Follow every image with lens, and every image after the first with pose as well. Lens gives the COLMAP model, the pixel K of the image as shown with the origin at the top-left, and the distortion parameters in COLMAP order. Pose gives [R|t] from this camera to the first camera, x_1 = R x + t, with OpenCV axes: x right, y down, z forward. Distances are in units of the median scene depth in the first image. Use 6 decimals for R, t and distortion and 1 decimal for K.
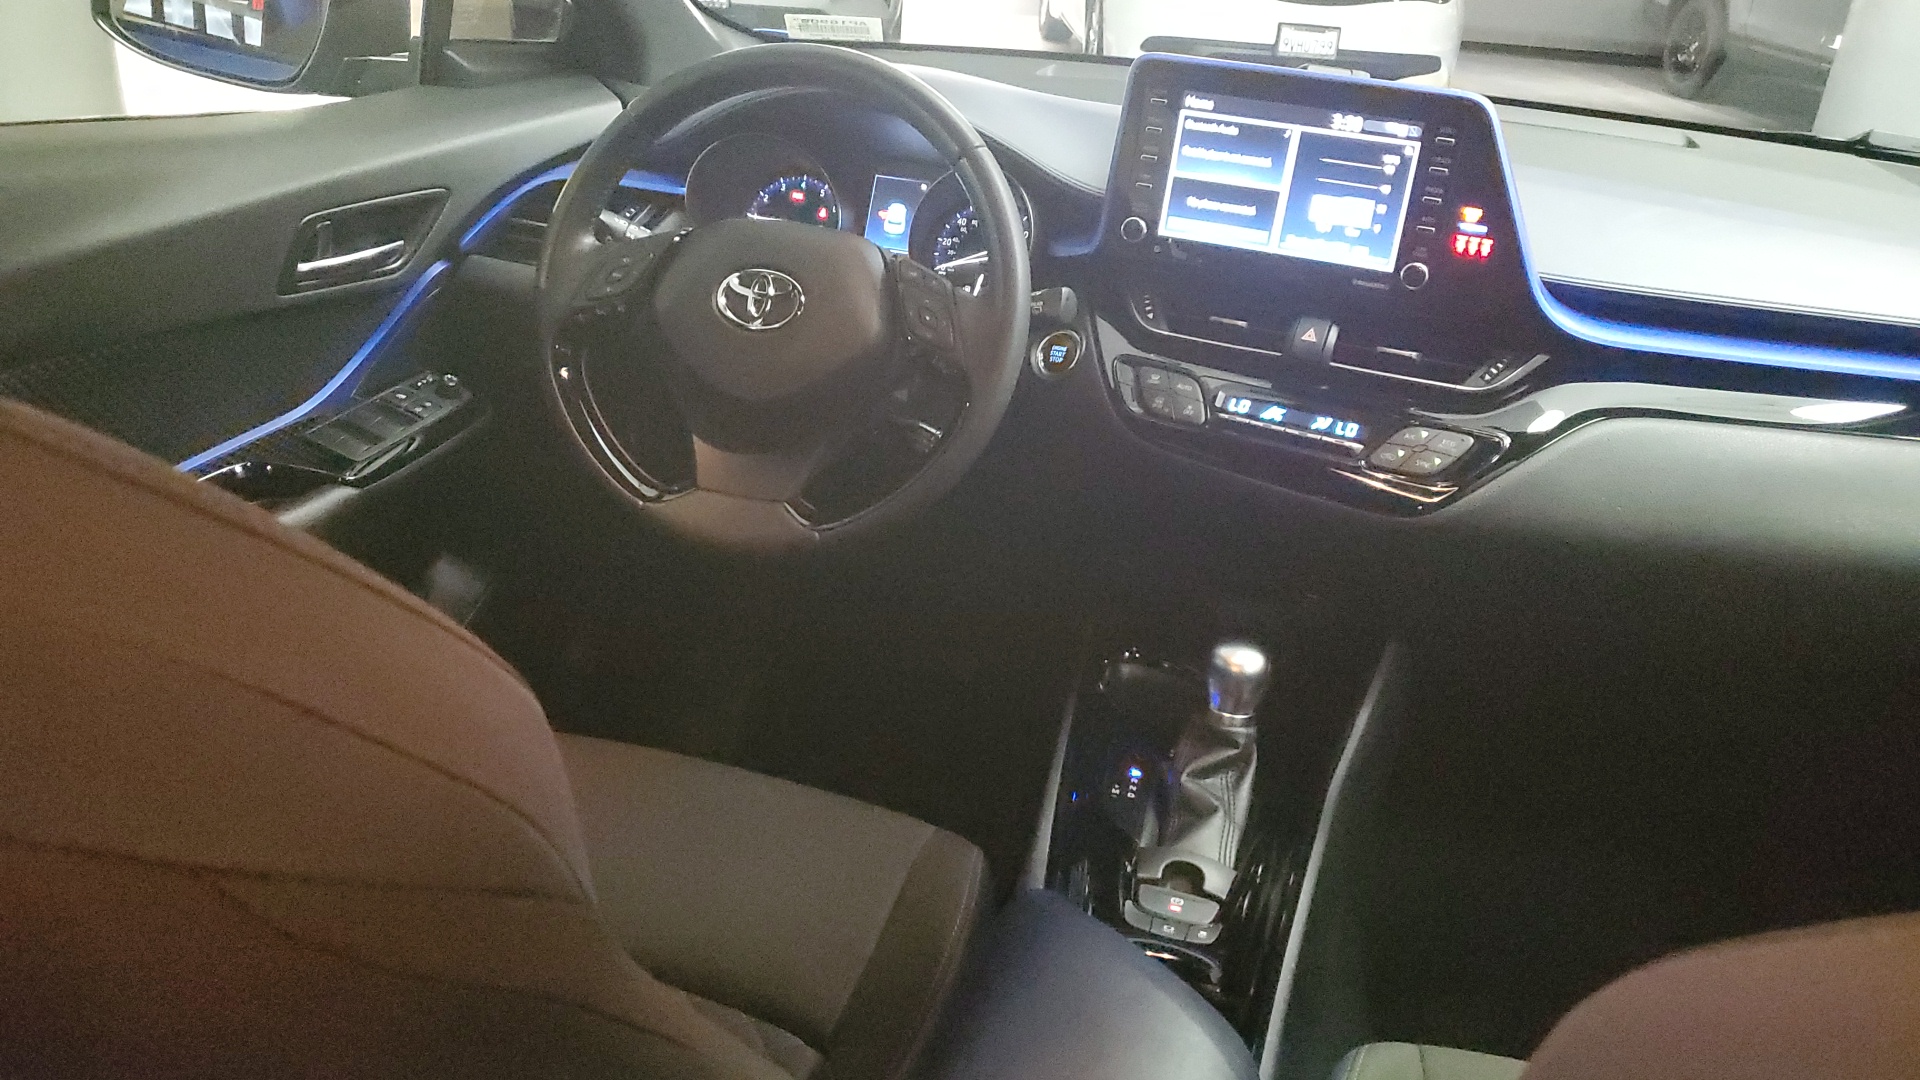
lens RADIAL K [[1442.9, 0, 960.0], [0, 1442.9, 540.0], [0, 0, 1]] dist [0.163502, -0.618479]
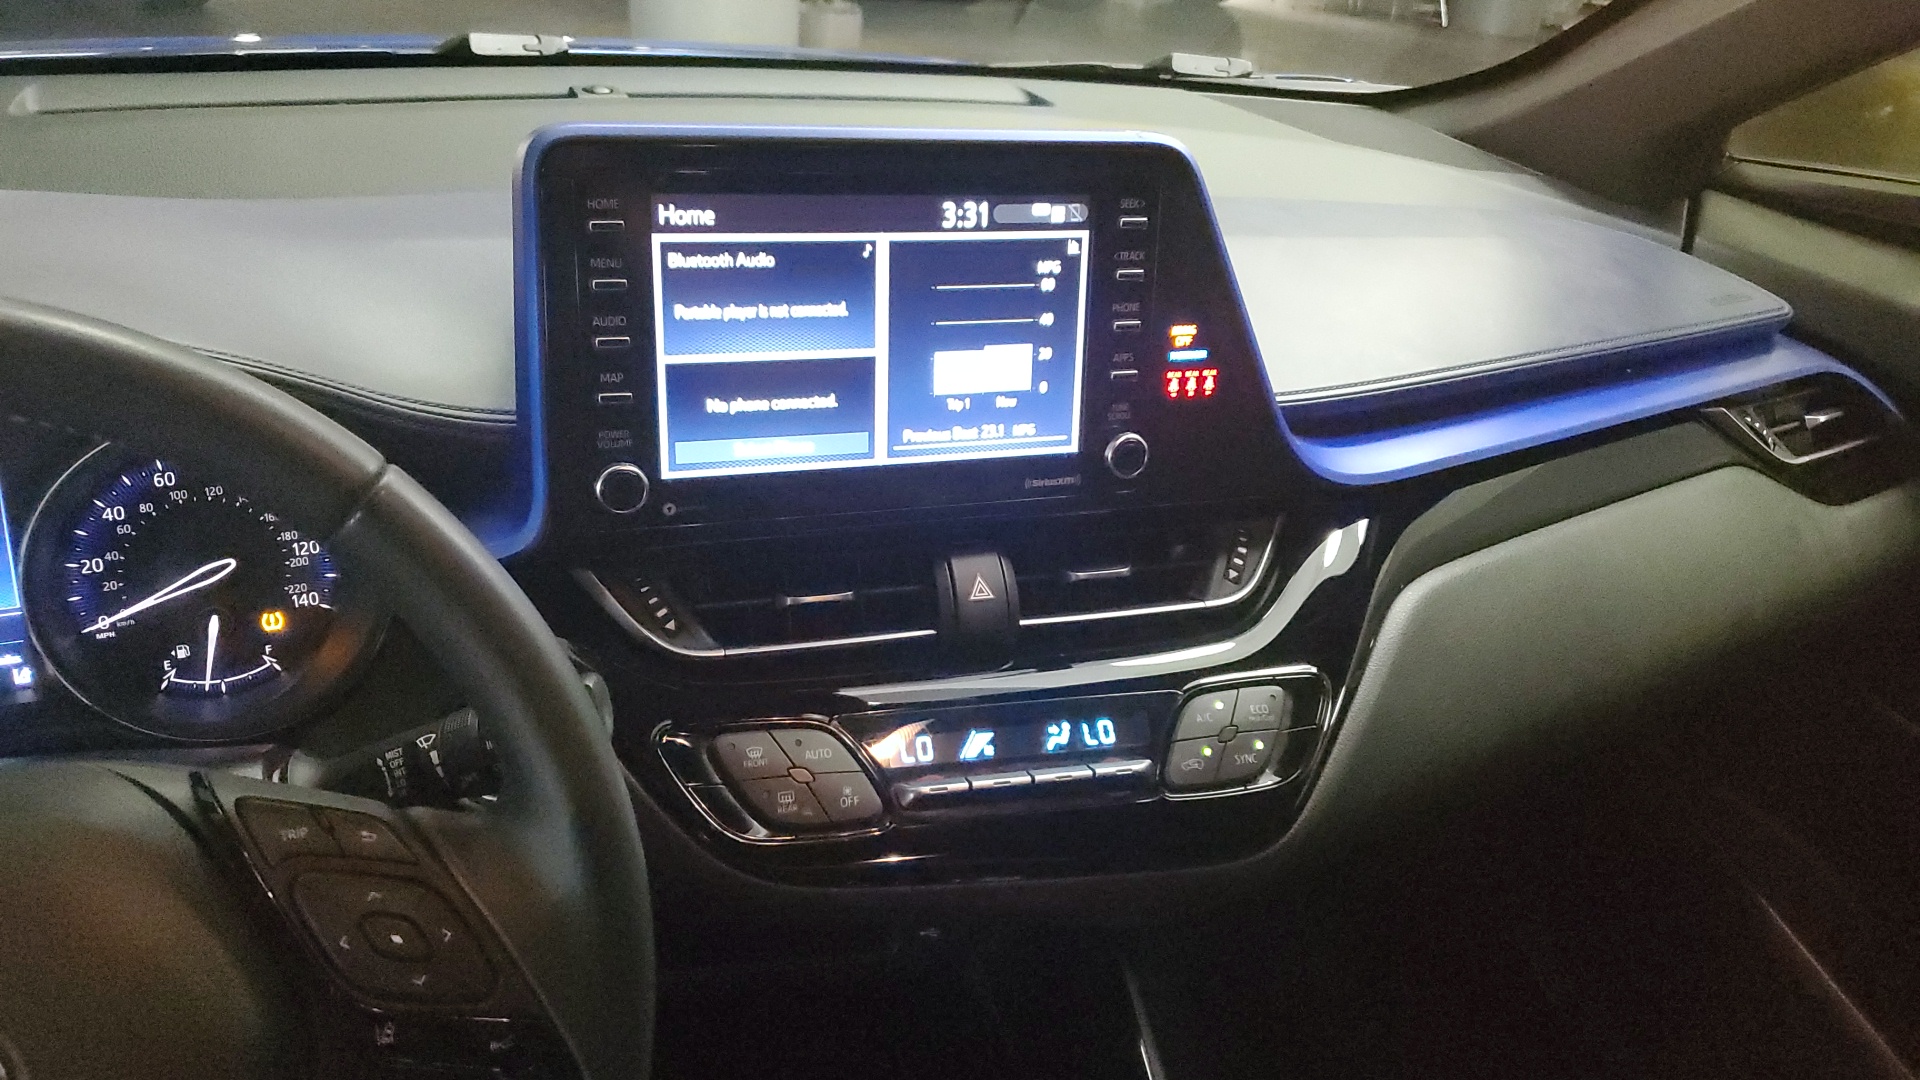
lens RADIAL K [[1494.5, 0, 961.3], [0, 1494.5, 563.8], [0, 0, 1]] dist [0.004071, -0.007096]
pose [[0.719276, -0.320648, 0.616301, -0.118477], [0.265941, 0.946627, 0.182133, -0.260440], [-0.641808, 0.032896, 0.766160, 0.569300]]
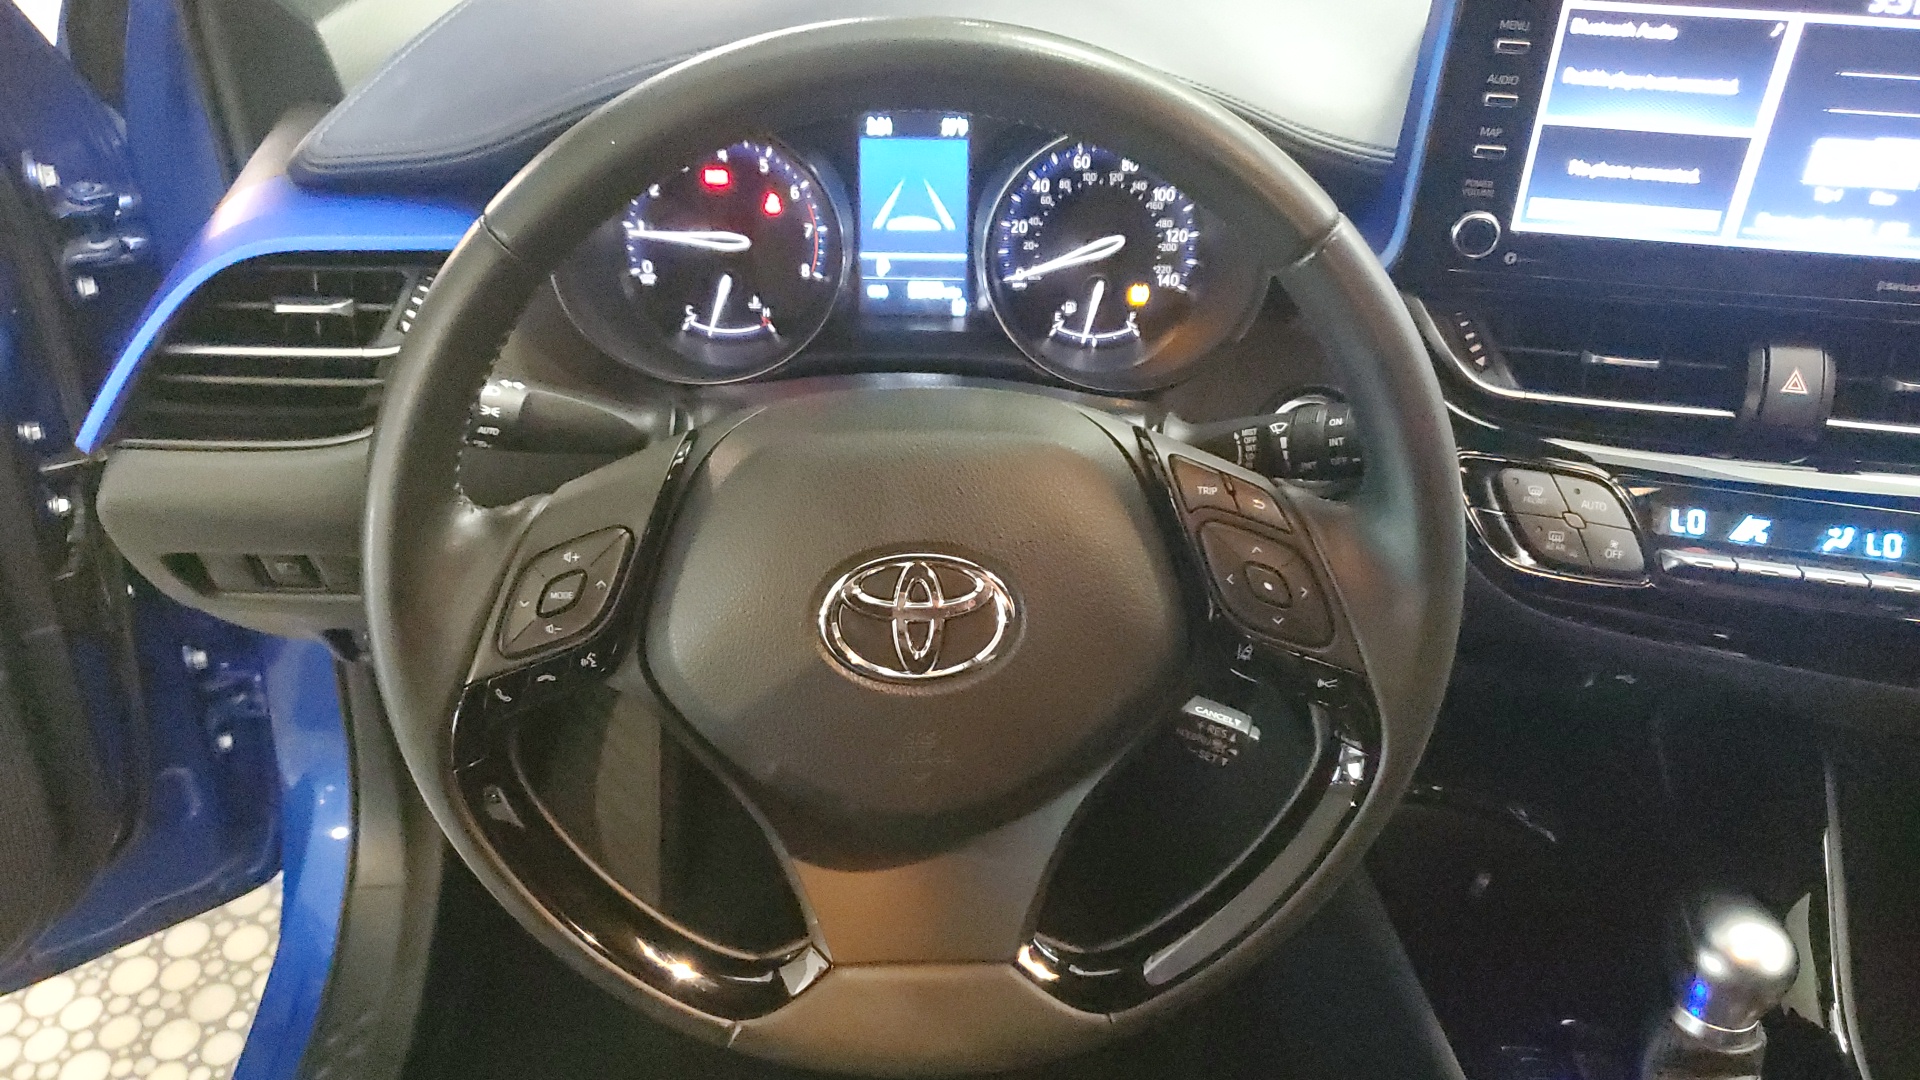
lens RADIAL K [[1501.0, 0, 960.8], [0, 1501.0, 545.9], [0, 0, 1]] dist [-0.000283, 0.008489]
pose [[0.951657, -0.230330, 0.203217, -0.206748], [0.167086, 0.943328, 0.286732, -0.307182], [-0.257743, -0.238916, 0.936209, 0.525319]]
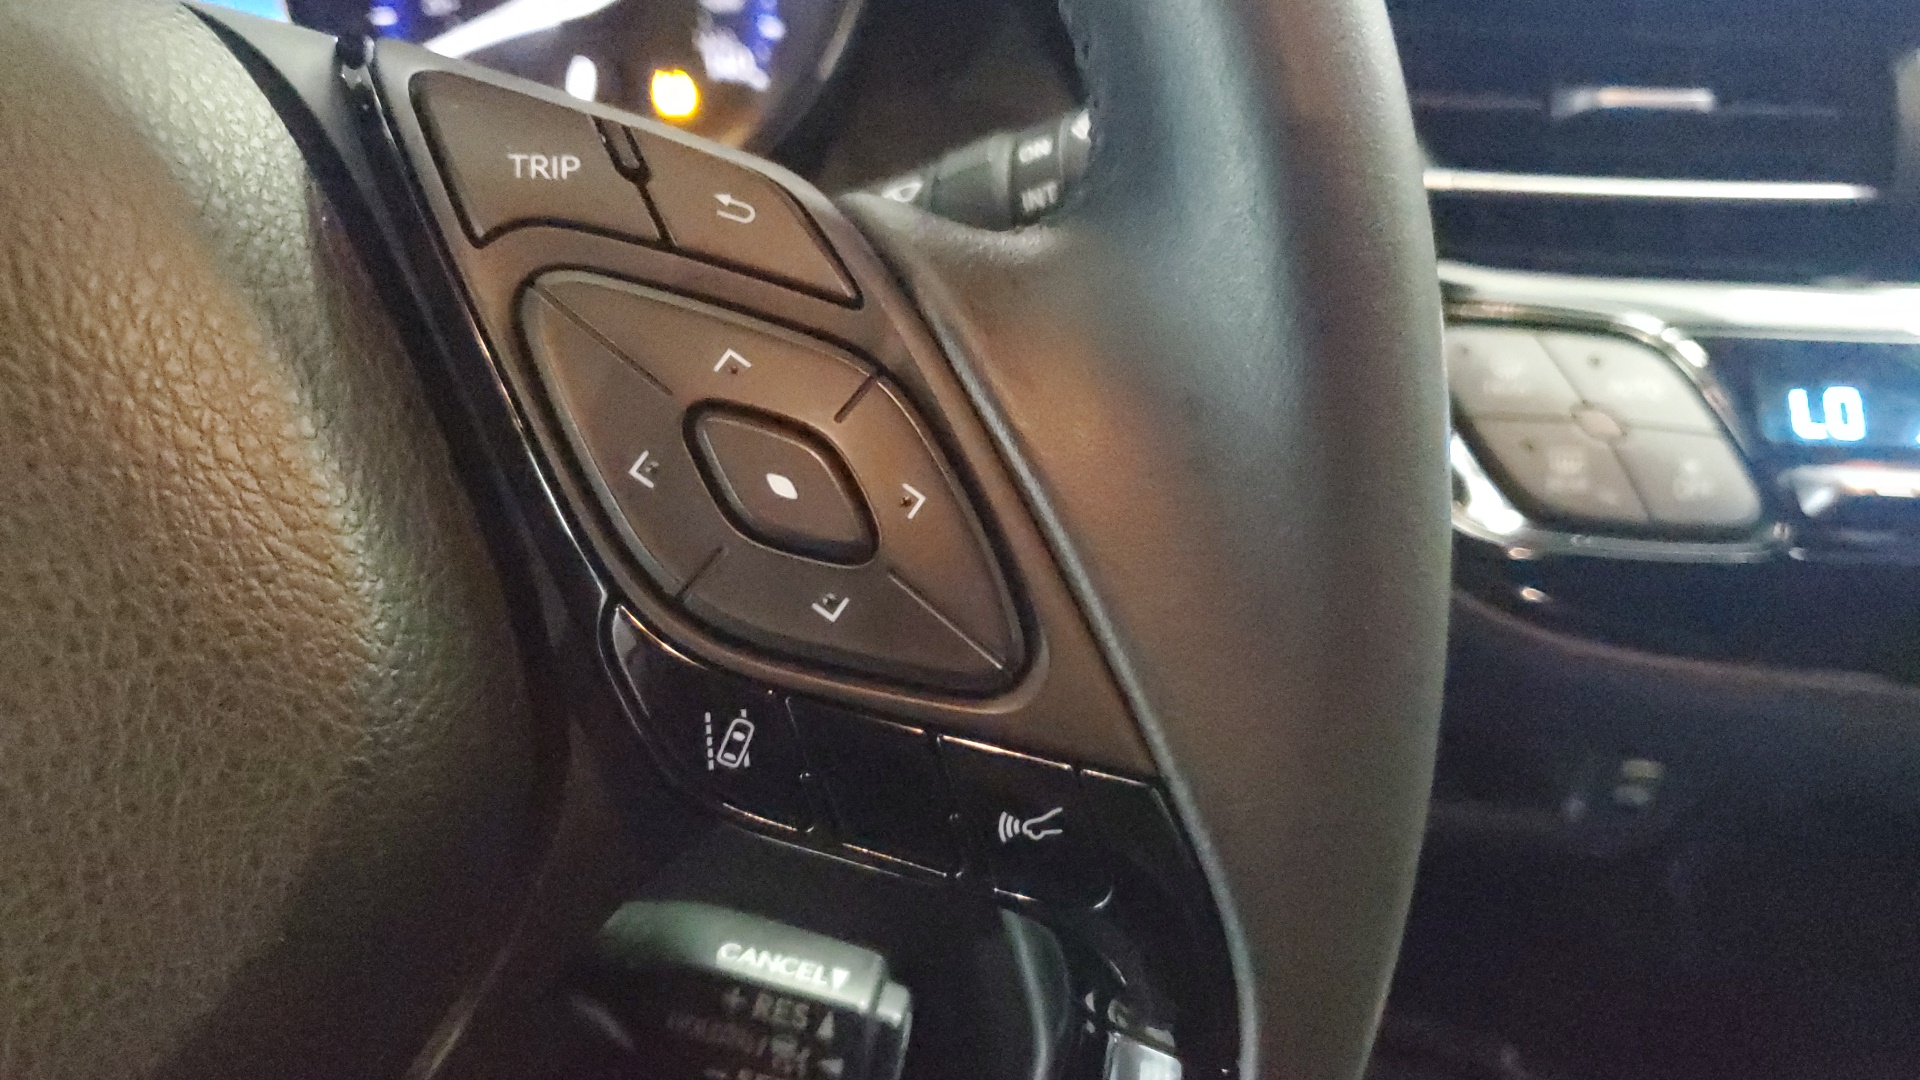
lens RADIAL K [[1606.2, 0, 960.0], [0, 1606.2, 540.0], [0, 0, 1]] dist [-0.009874, -0.003075]
pose [[0.896918, -0.275679, 0.345744, -0.058010], [0.222328, 0.957005, 0.186311, -0.162743], [-0.382240, -0.090237, 0.919646, 0.803944]]
